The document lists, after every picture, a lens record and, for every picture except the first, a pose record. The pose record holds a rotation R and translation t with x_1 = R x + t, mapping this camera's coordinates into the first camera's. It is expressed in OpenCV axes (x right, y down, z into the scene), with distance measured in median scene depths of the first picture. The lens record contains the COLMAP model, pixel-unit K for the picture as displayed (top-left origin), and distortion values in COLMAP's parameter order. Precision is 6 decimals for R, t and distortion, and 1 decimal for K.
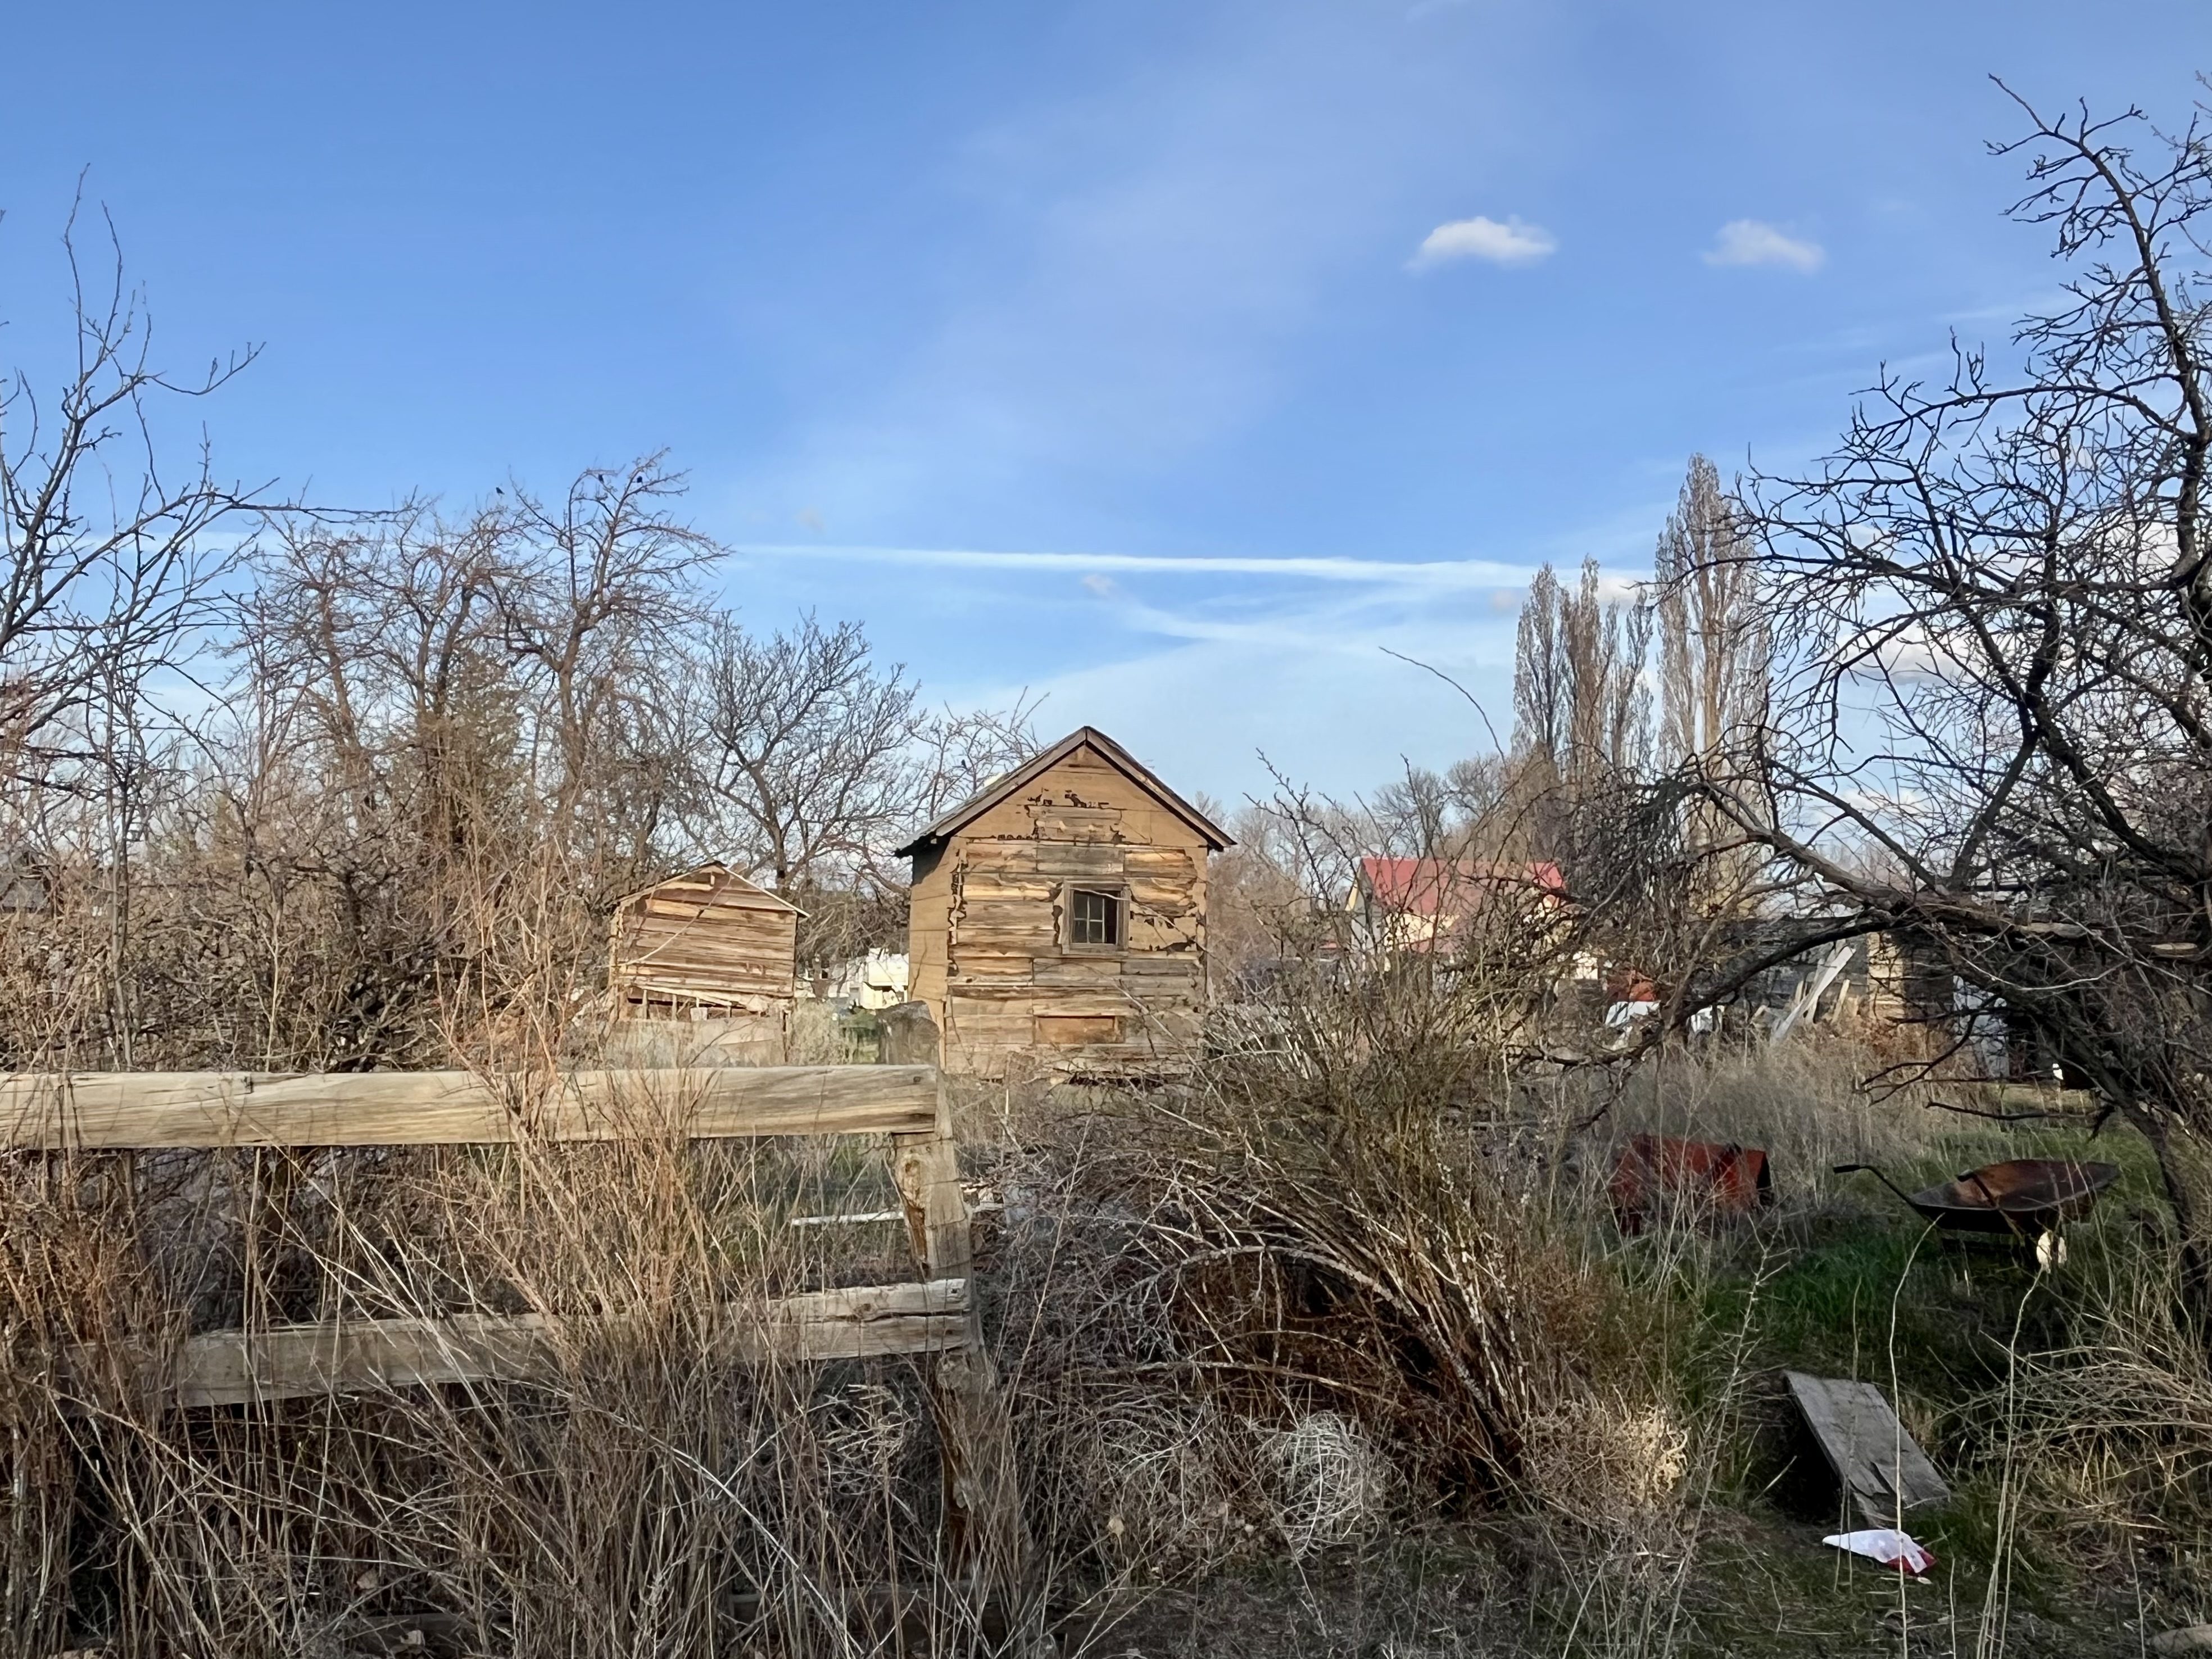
lens RADIAL K [[1582.5, 0, 1106.0], [0, 1582.5, 829.5], [0, 0, 1]] dist [-0.001067, 0.000105]
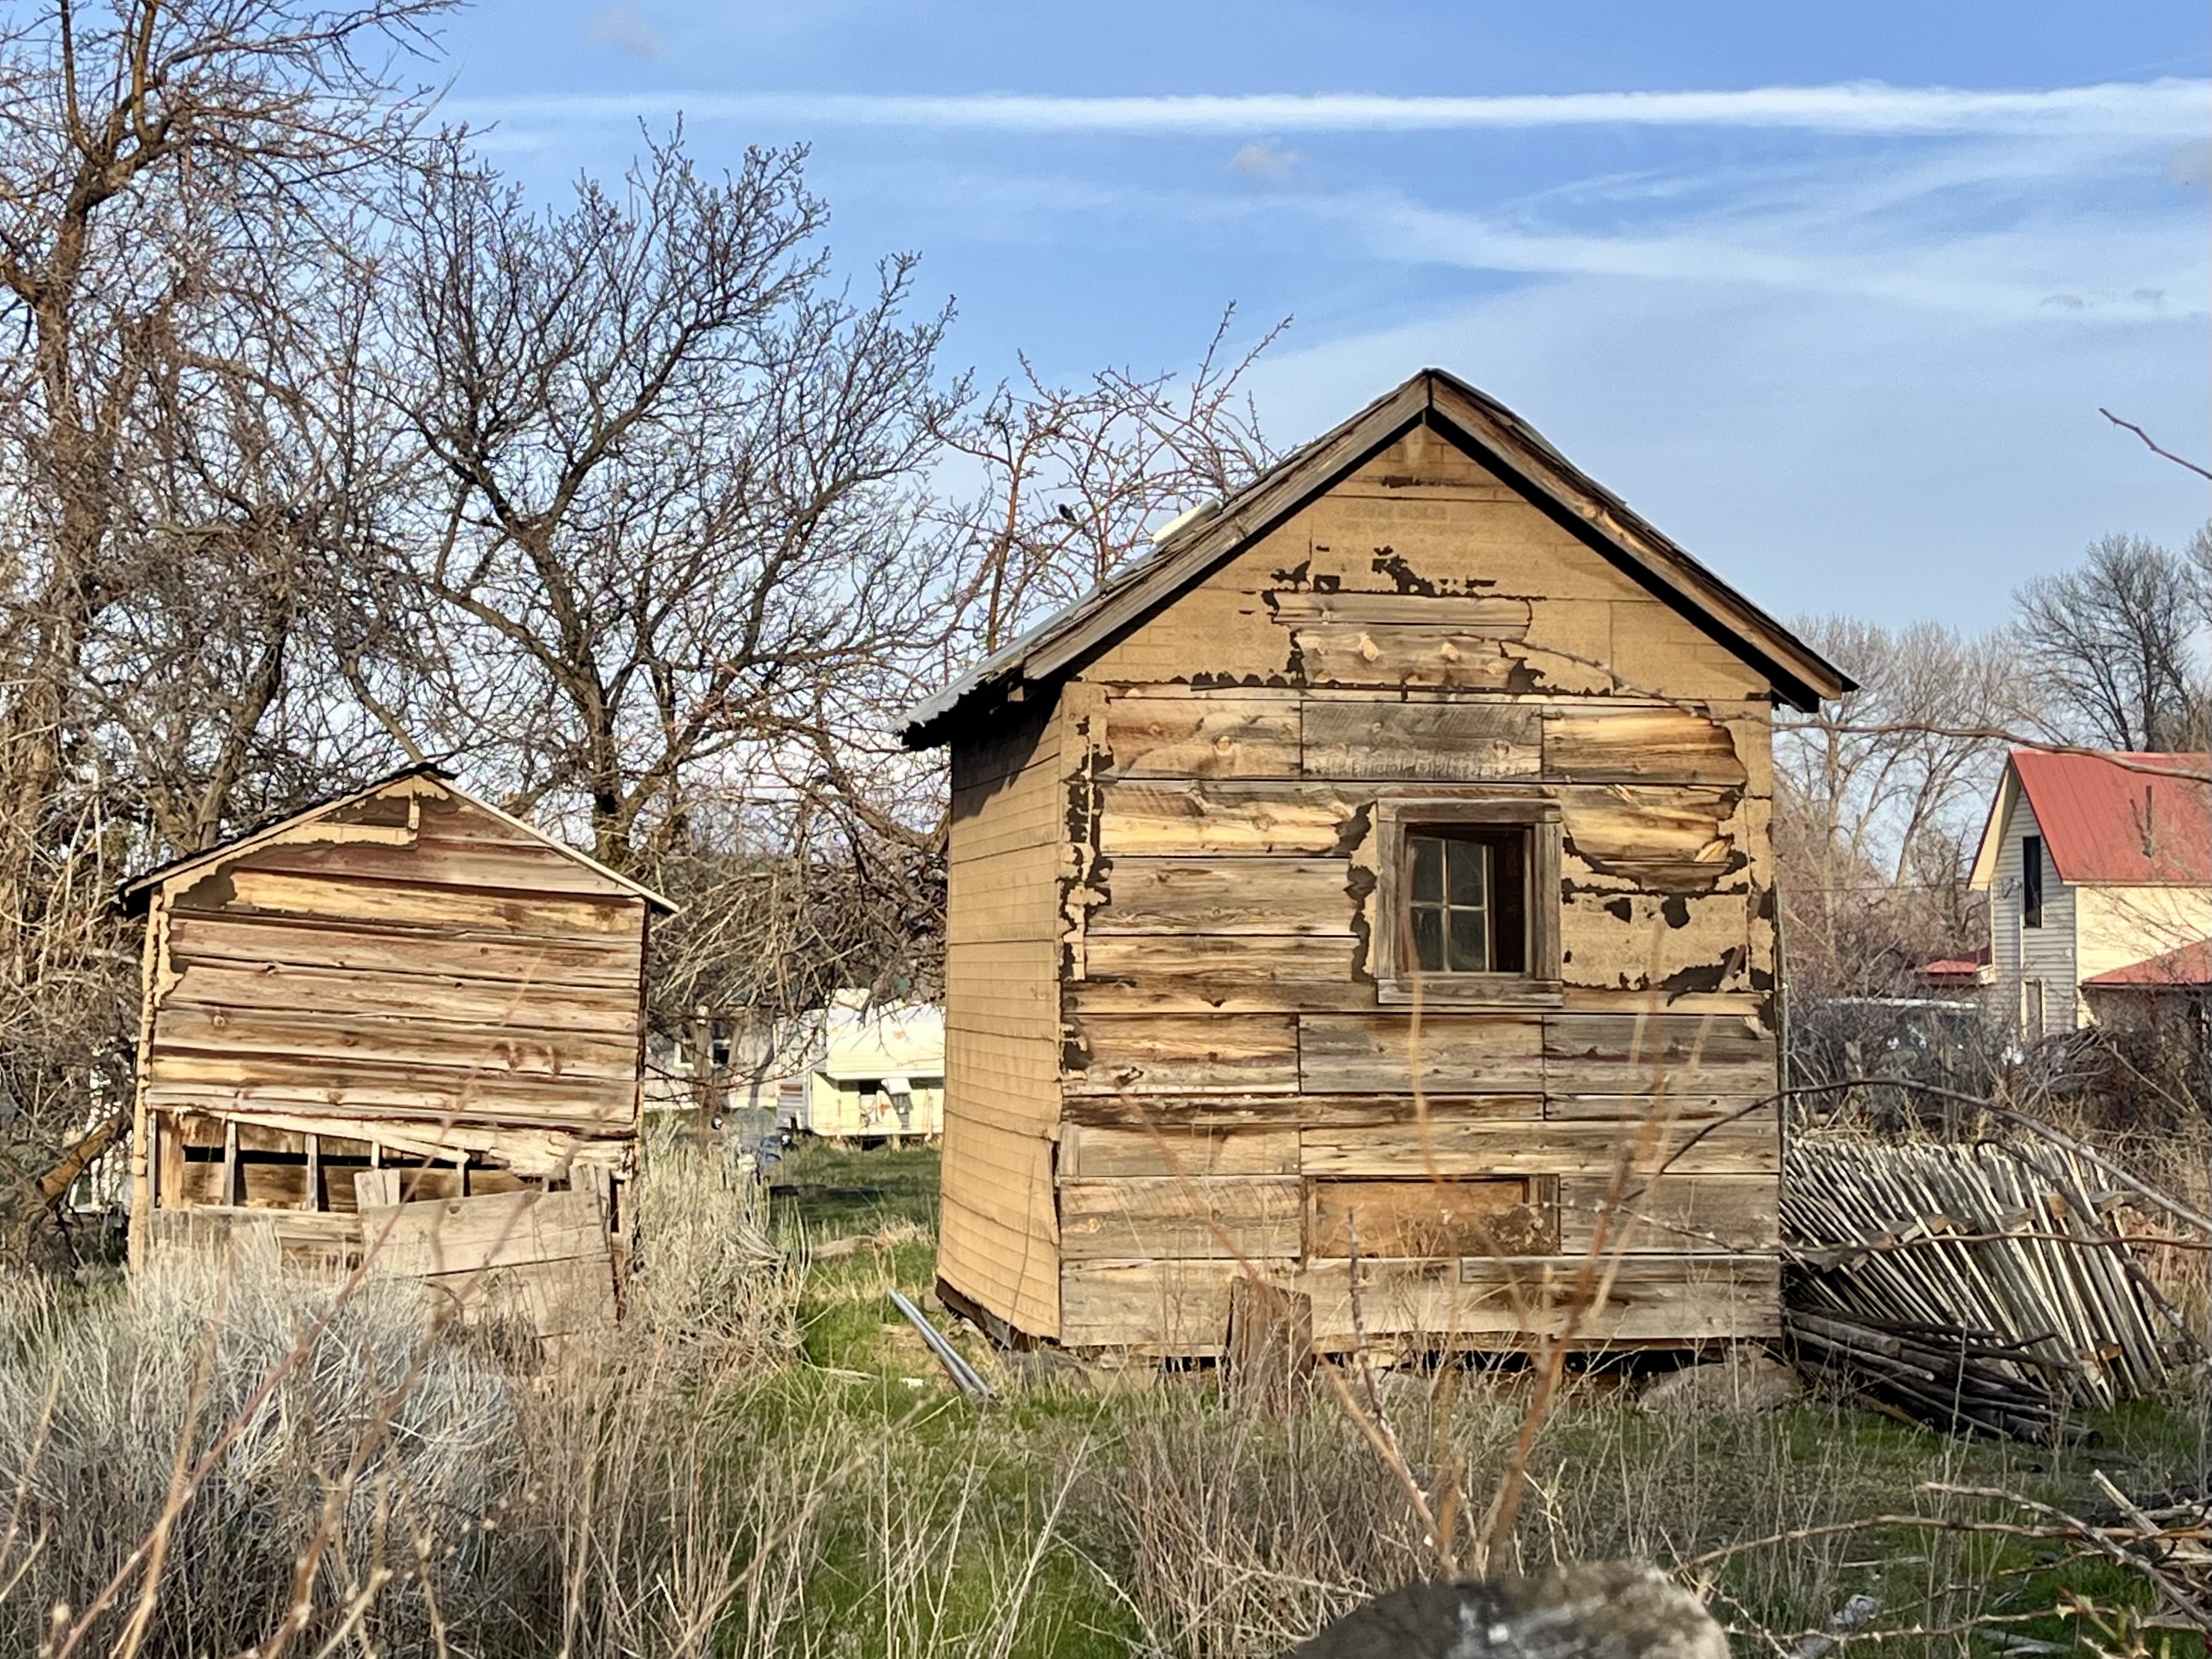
lens RADIAL K [[3194.9, 0, 1107.5], [0, 3194.9, 618.2], [0, 0, 1]] dist [0.143617, -0.105171]
pose [[0.998339, -0.022196, -0.053170, -0.040472], [0.020249, 0.999115, -0.036868, 0.014268], [0.053942, 0.035730, 0.997905, 0.223814]]
